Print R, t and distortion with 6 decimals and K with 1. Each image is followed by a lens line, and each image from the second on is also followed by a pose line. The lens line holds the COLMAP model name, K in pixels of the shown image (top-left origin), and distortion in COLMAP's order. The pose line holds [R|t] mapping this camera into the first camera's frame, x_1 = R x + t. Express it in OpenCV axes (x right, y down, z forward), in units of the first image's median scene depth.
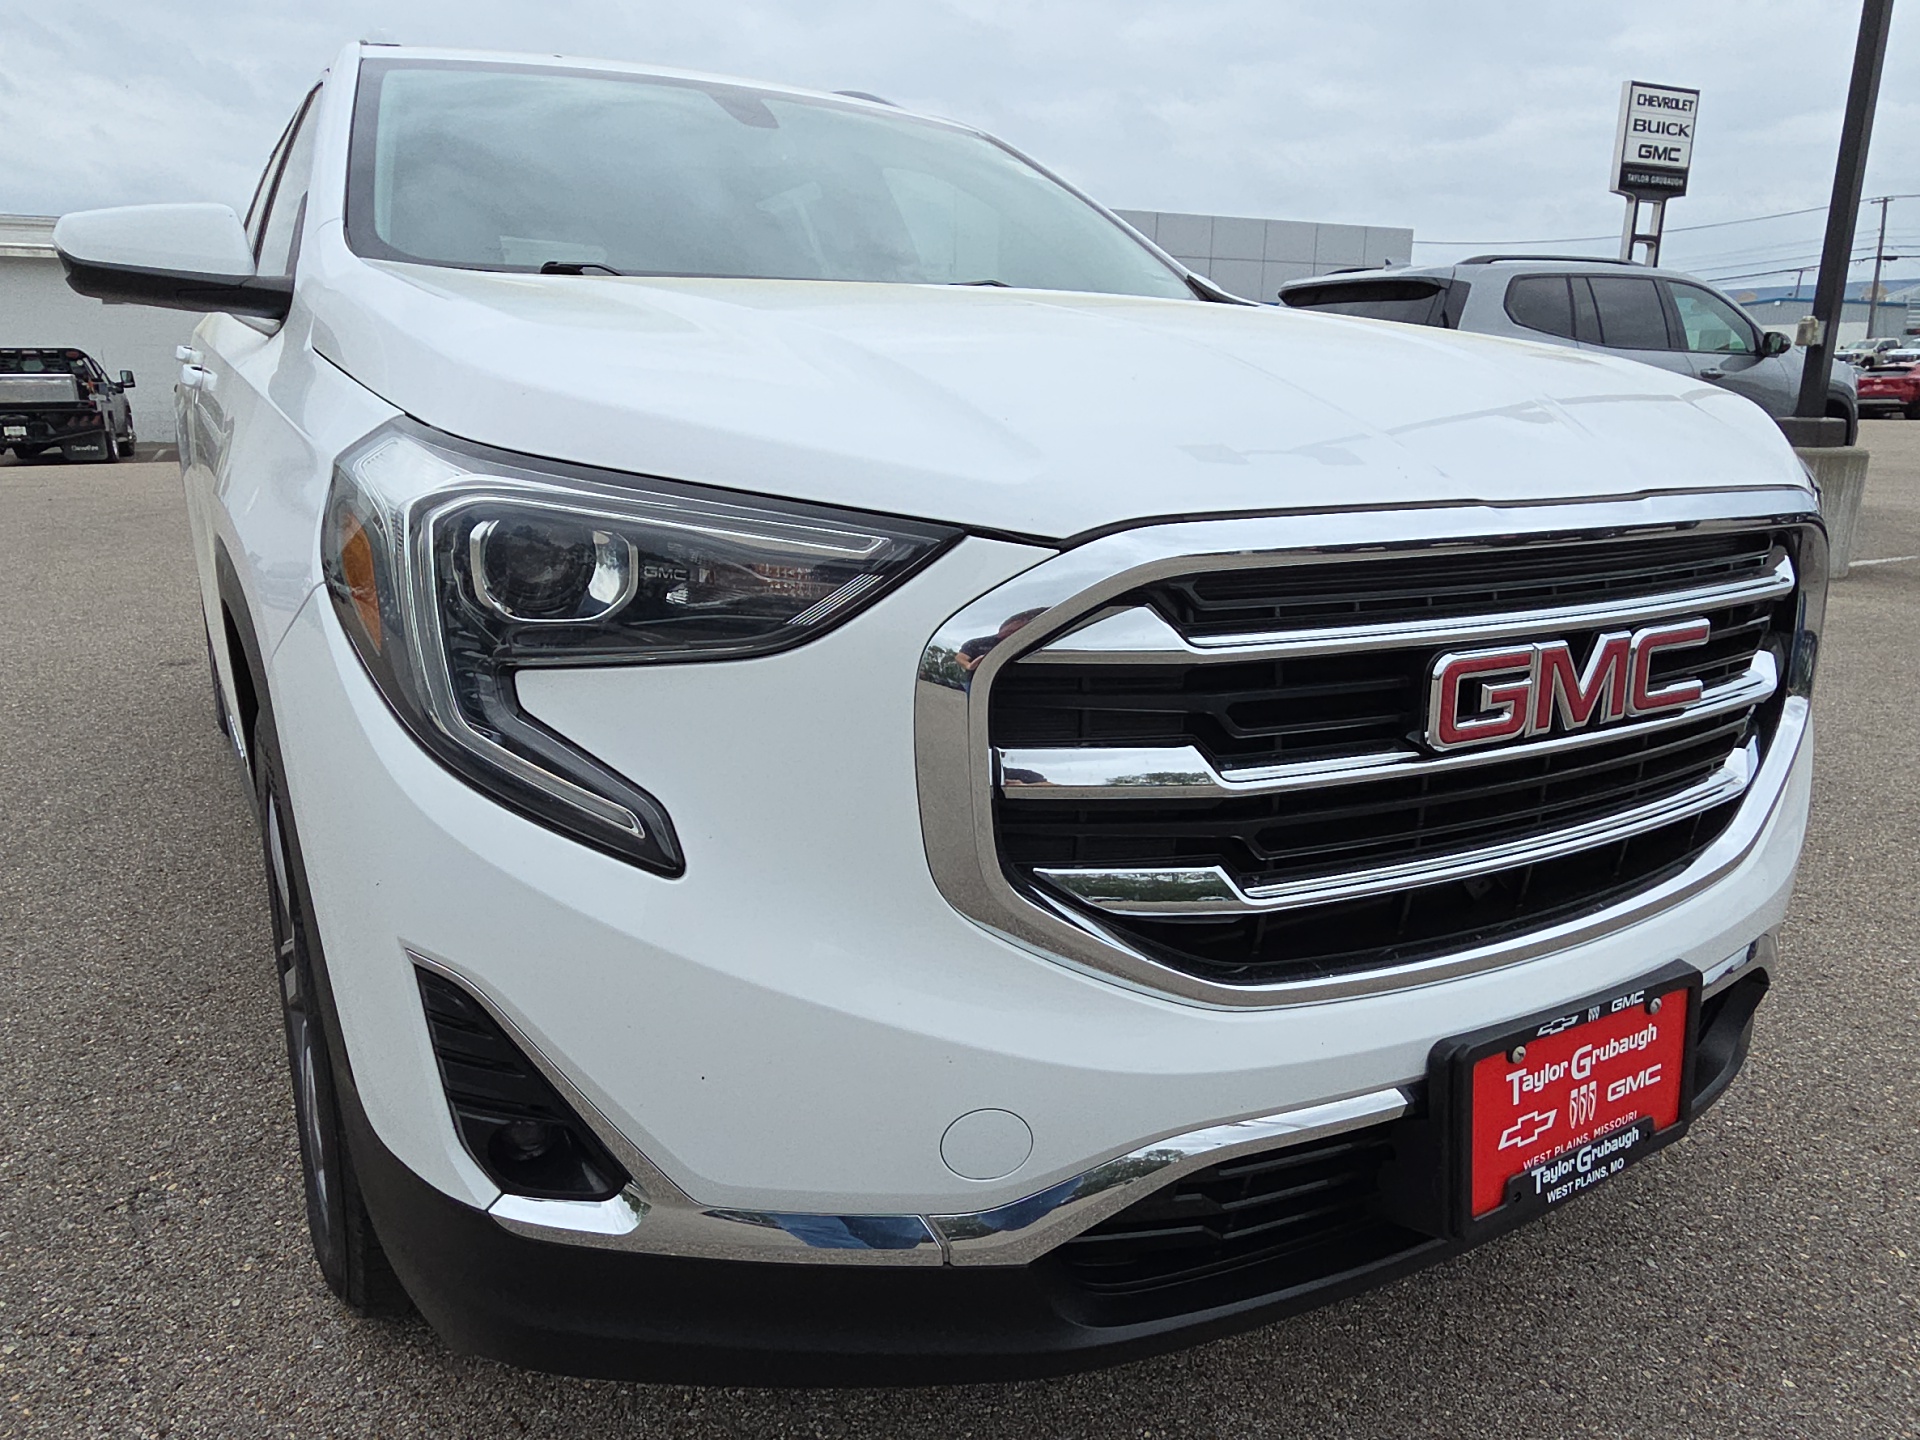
lens RADIAL K [[1314.5, 0, 974.2], [0, 1314.5, 719.6], [0, 0, 1]] dist [0.002640, 0.002740]
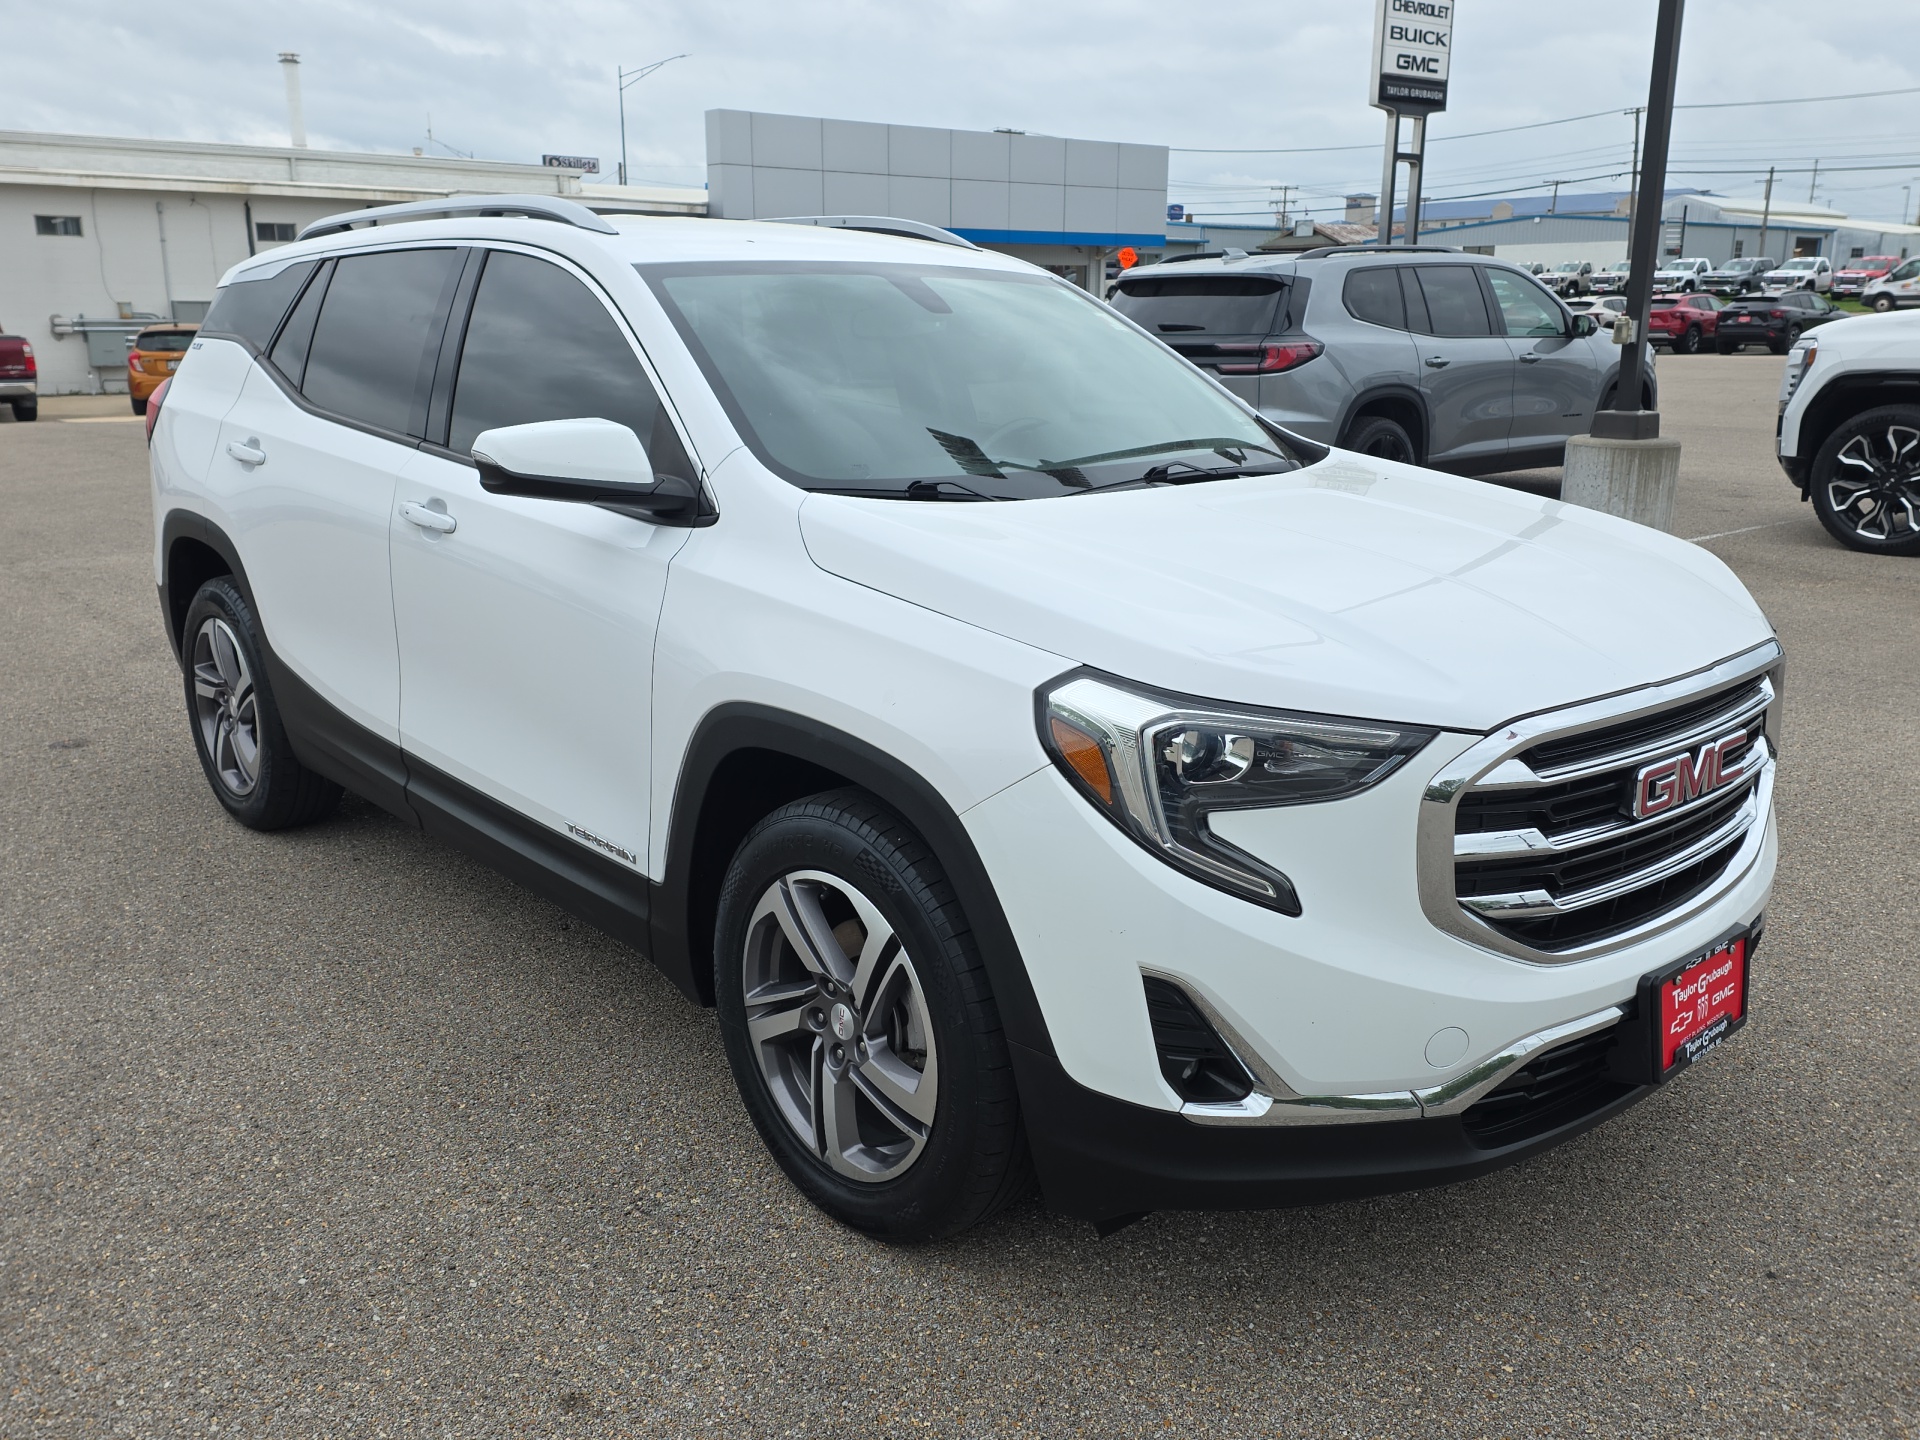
lens RADIAL K [[1603.0, 0, 971.6], [0, 1603.0, 687.8], [0, 0, 1]] dist [0.111216, -0.134001]
pose [[0.976987, -0.052303, 0.206786, -0.956908], [0.054228, 0.998522, -0.003646, -0.188534], [-0.206289, 0.014776, 0.978379, -0.983416]]
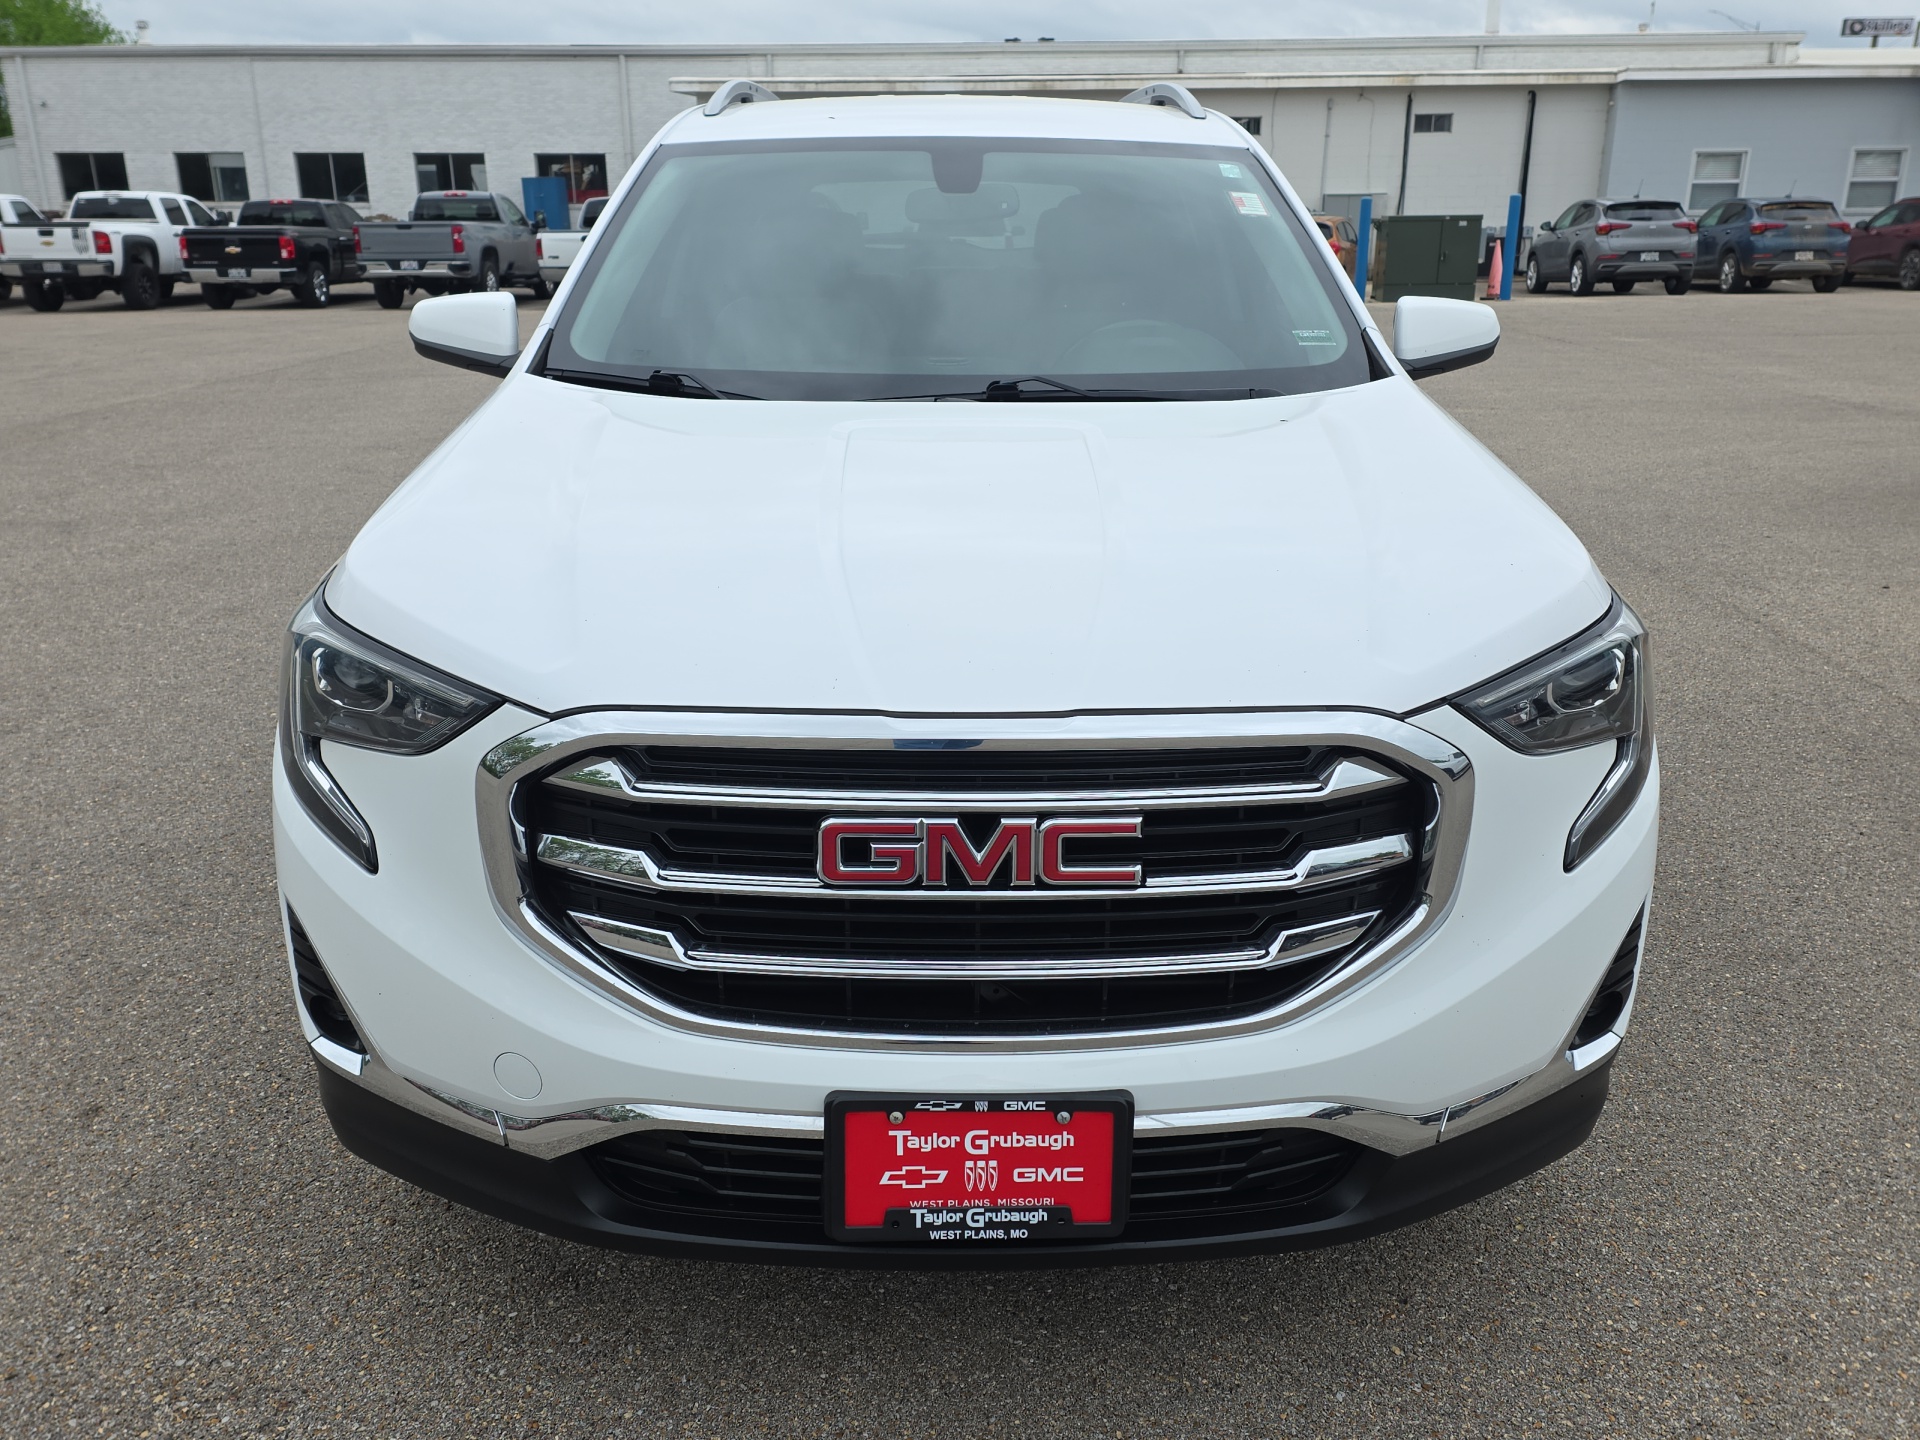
lens RADIAL K [[1603.0, 0, 971.6], [0, 1603.0, 687.8], [0, 0, 1]] dist [0.111216, -0.134001]
pose [[0.868129, 0.139381, -0.476367, 1.161454], [-0.114425, 0.990110, 0.081170, -0.310003], [0.482969, -0.015957, 0.875492, -0.382071]]
